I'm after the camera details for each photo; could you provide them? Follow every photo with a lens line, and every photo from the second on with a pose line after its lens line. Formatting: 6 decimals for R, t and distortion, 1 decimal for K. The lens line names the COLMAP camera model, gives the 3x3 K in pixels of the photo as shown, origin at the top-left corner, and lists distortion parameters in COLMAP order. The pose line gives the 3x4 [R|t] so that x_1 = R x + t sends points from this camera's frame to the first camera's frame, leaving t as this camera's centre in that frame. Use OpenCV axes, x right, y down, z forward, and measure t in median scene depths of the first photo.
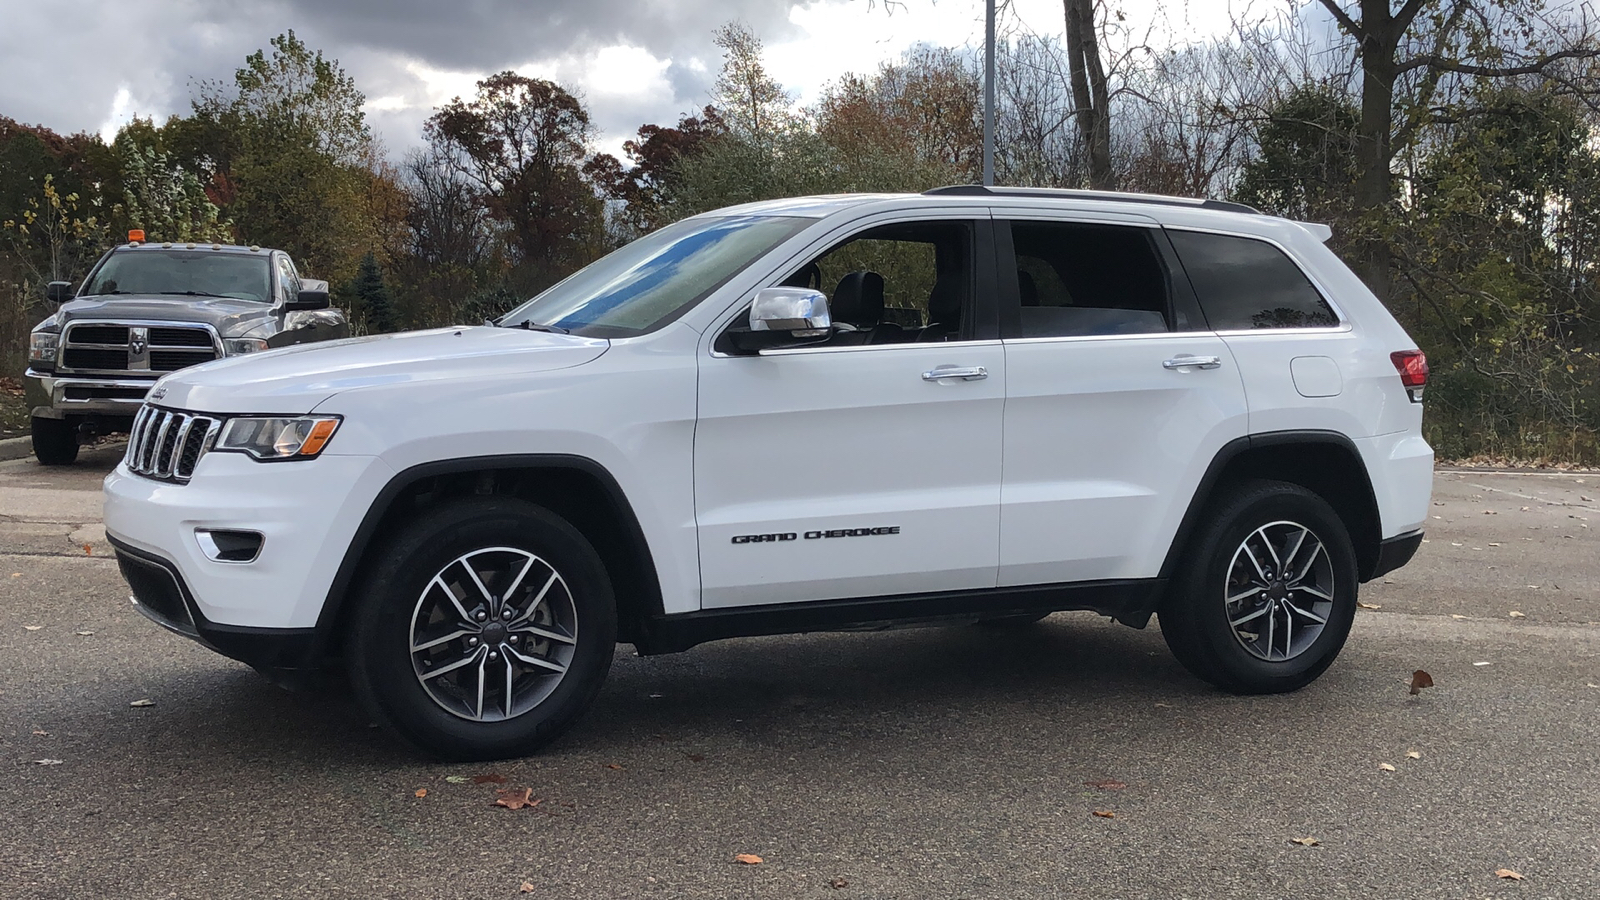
lens RADIAL K [[1990.3, 0, 785.7], [0, 1990.3, 491.6], [0, 0, 1]] dist [0.056944, 0.000000]
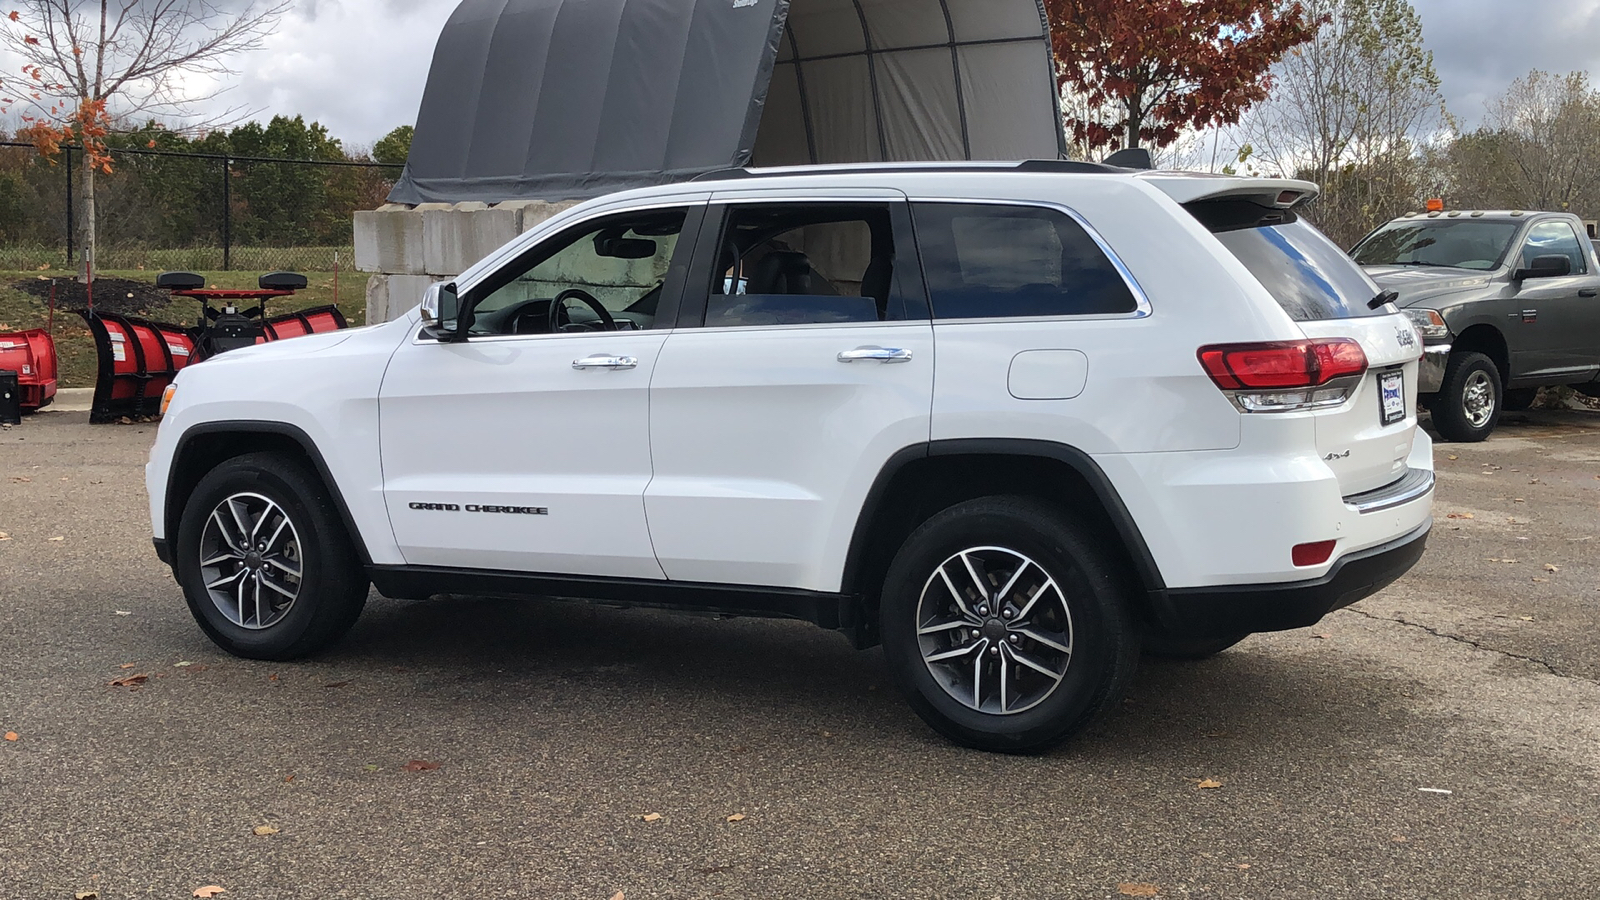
lens RADIAL K [[1990.3, 0, 798.8], [0, 1990.3, 451.4], [0, 0, 1]] dist [0.056944, 0.000000]
pose [[0.560951, 0.062154, -0.825512, 0.969647], [-0.049700, 0.997907, 0.041362, -0.060523], [0.826356, 0.017826, 0.562866, 0.504984]]
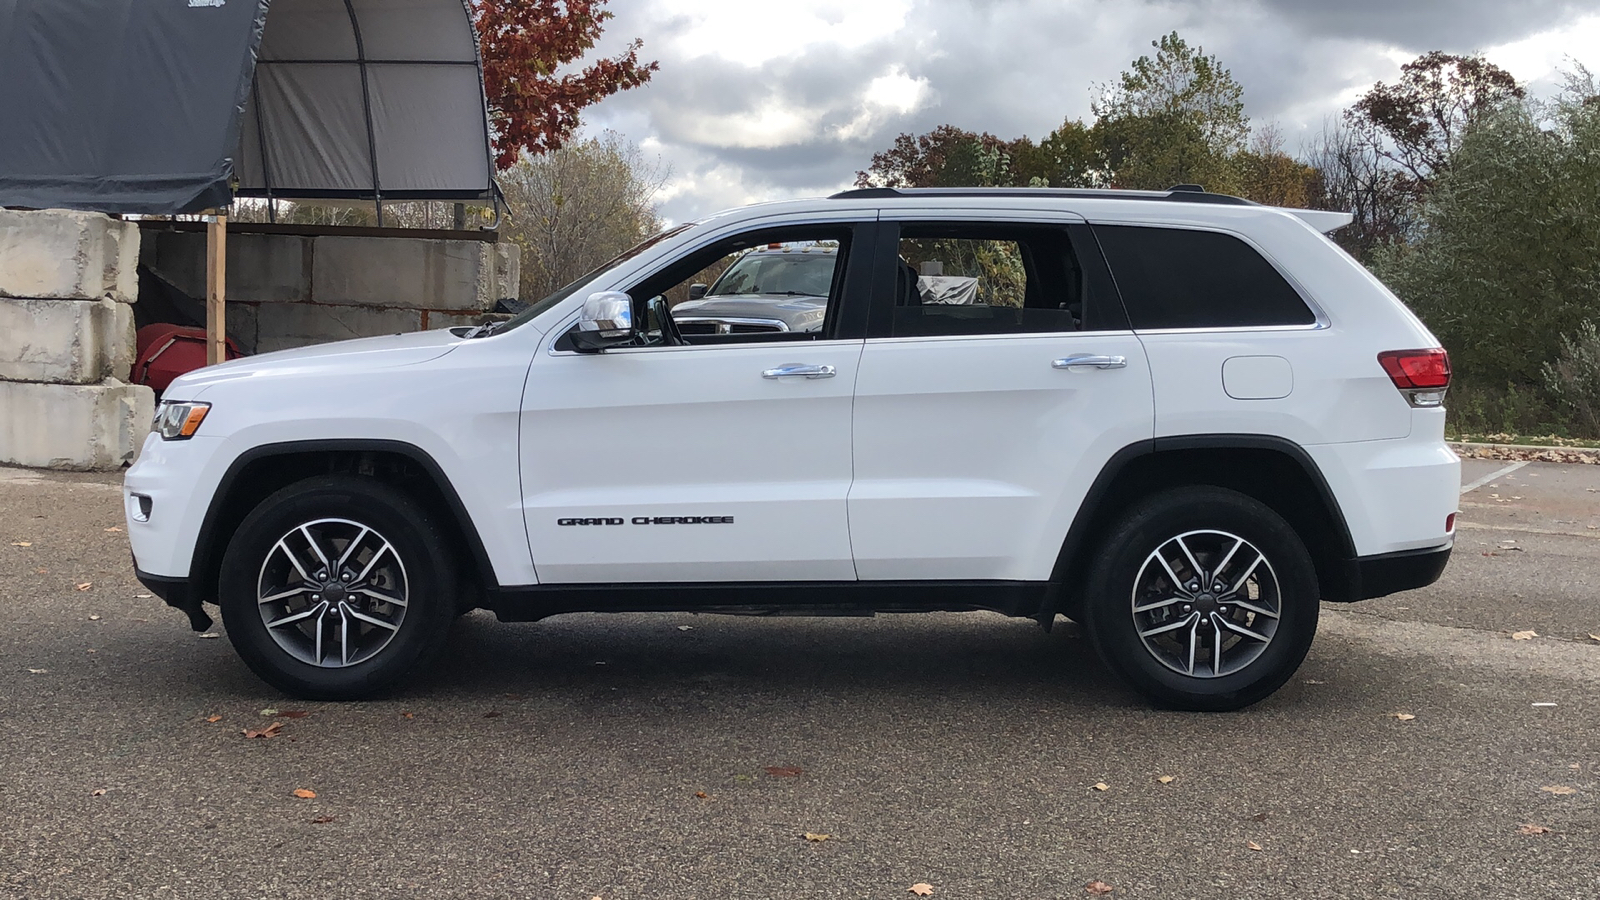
lens RADIAL K [[1990.3, 0, 799.9], [0, 1990.3, 443.8], [0, 0, 1]] dist [0.056944, 0.000000]
pose [[0.892150, 0.029791, -0.450756, 0.547509], [-0.032569, 0.999468, 0.001596, -0.023174], [0.450564, 0.013257, 0.892646, 0.072841]]
